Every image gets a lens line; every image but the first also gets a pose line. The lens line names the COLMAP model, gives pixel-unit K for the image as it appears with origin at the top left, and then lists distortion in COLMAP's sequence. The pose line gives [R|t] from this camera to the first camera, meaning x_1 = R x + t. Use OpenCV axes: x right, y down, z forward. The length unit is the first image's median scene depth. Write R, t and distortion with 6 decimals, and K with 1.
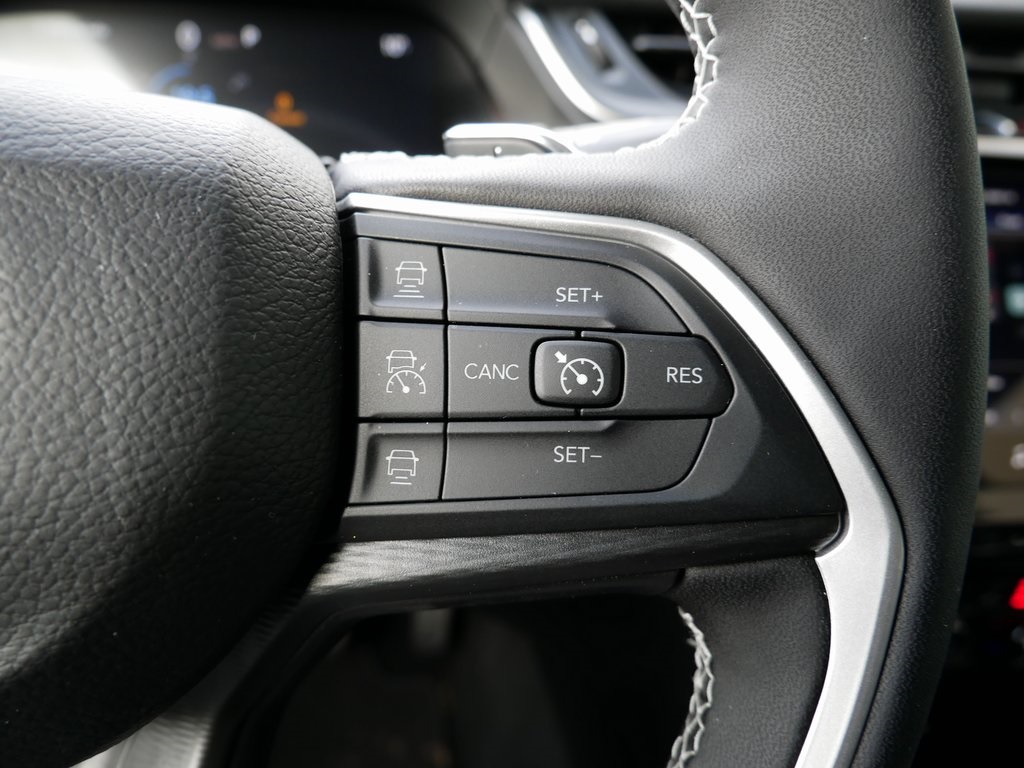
lens RADIAL K [[726.6, 0, 512.0], [0, 726.6, 384.0], [0, 0, 1]] dist [-0.053502, 0.002680]
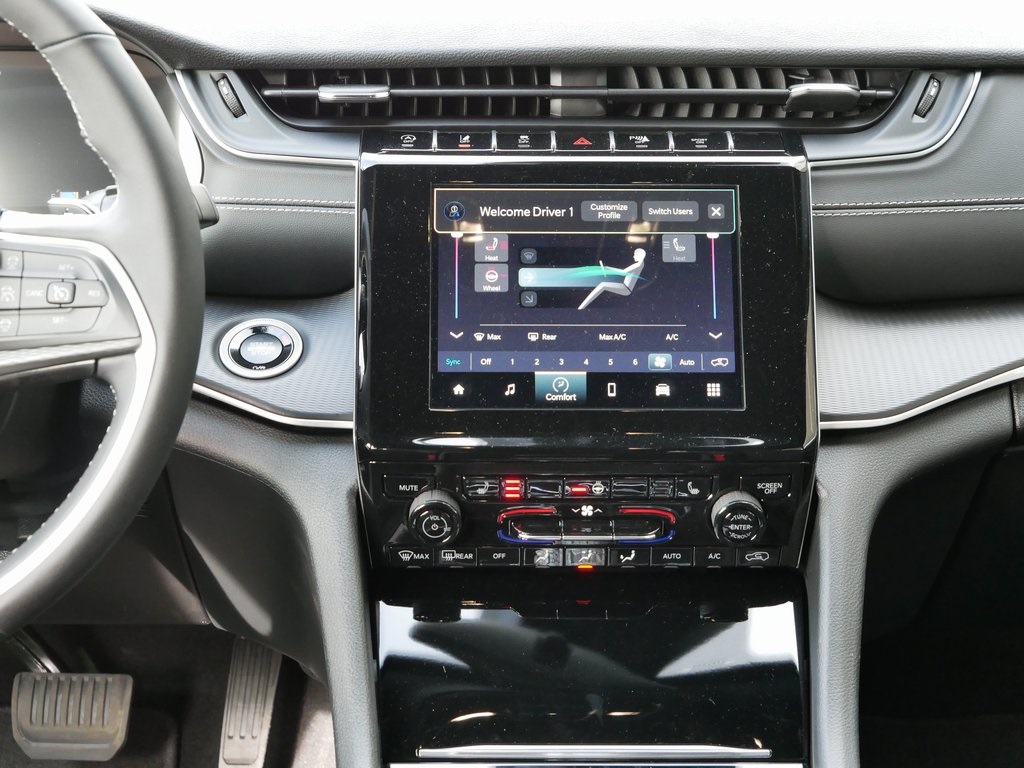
lens RADIAL K [[1960.7, 0, 512.0], [0, 1960.7, 384.0], [0, 0, 1]] dist [0.040519, -0.115786]
pose [[0.988479, -0.000831, -0.151353, 3.112845], [-0.013926, 0.995244, -0.096414, 1.098286], [0.150713, 0.097410, 0.983767, -6.572105]]
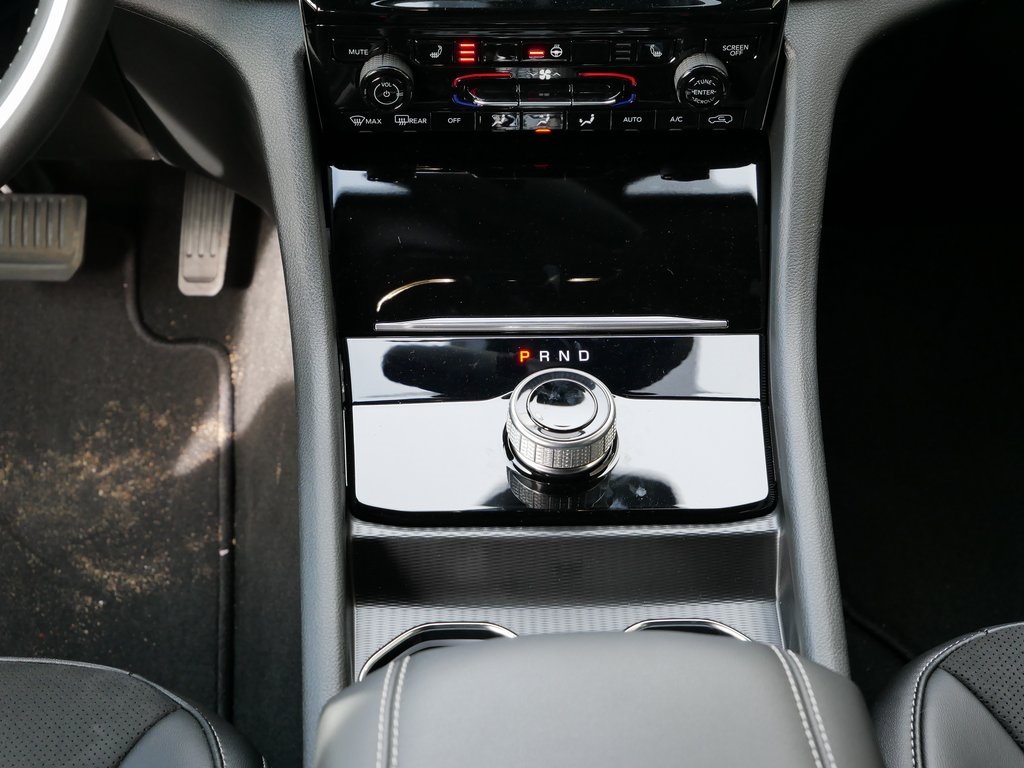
lens RADIAL K [[1960.7, 0, 512.0], [0, 1960.7, 384.0], [0, 0, 1]] dist [0.040519, -0.115786]
pose [[0.991125, 0.035870, -0.128001, 3.102130], [-0.010384, 0.980855, 0.194462, 0.450879], [0.132525, -0.191407, 0.972523, -6.297703]]
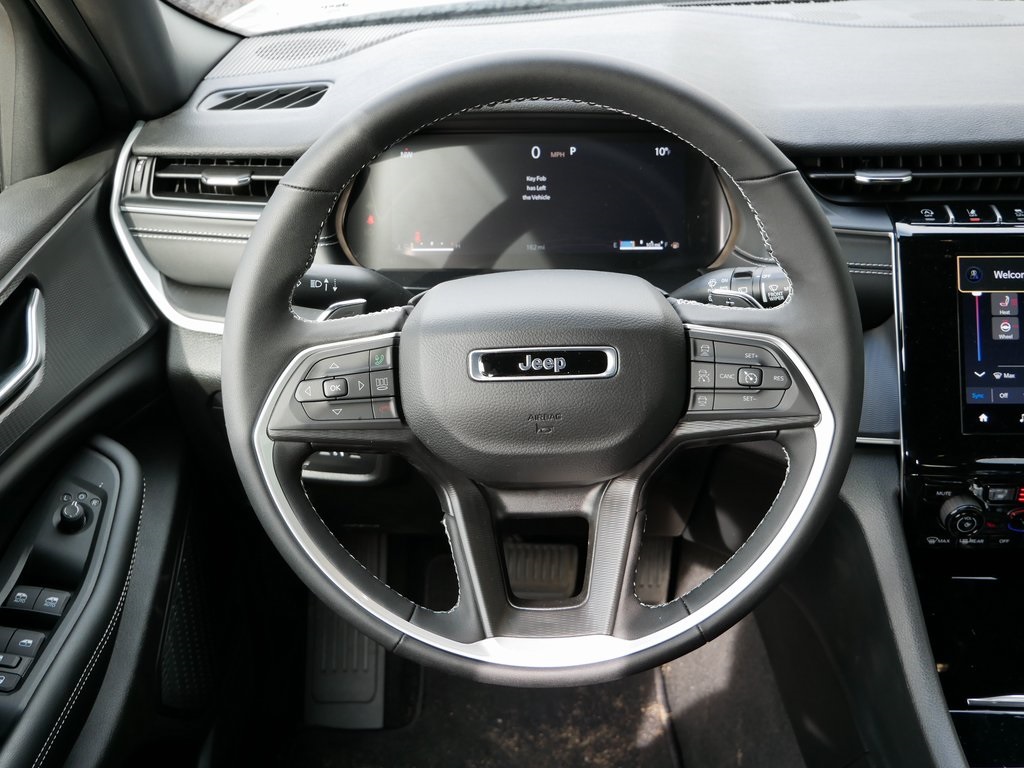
lens RADIAL K [[1255.1, 0, 512.0], [0, 1255.1, 384.0], [0, 0, 1]] dist [0.000457, 0.017403]
pose [[0.982444, 0.020686, -0.185409, 0.082891], [-0.013971, 0.999201, 0.037449, -0.203926], [0.186036, -0.034201, 0.981947, -5.557860]]
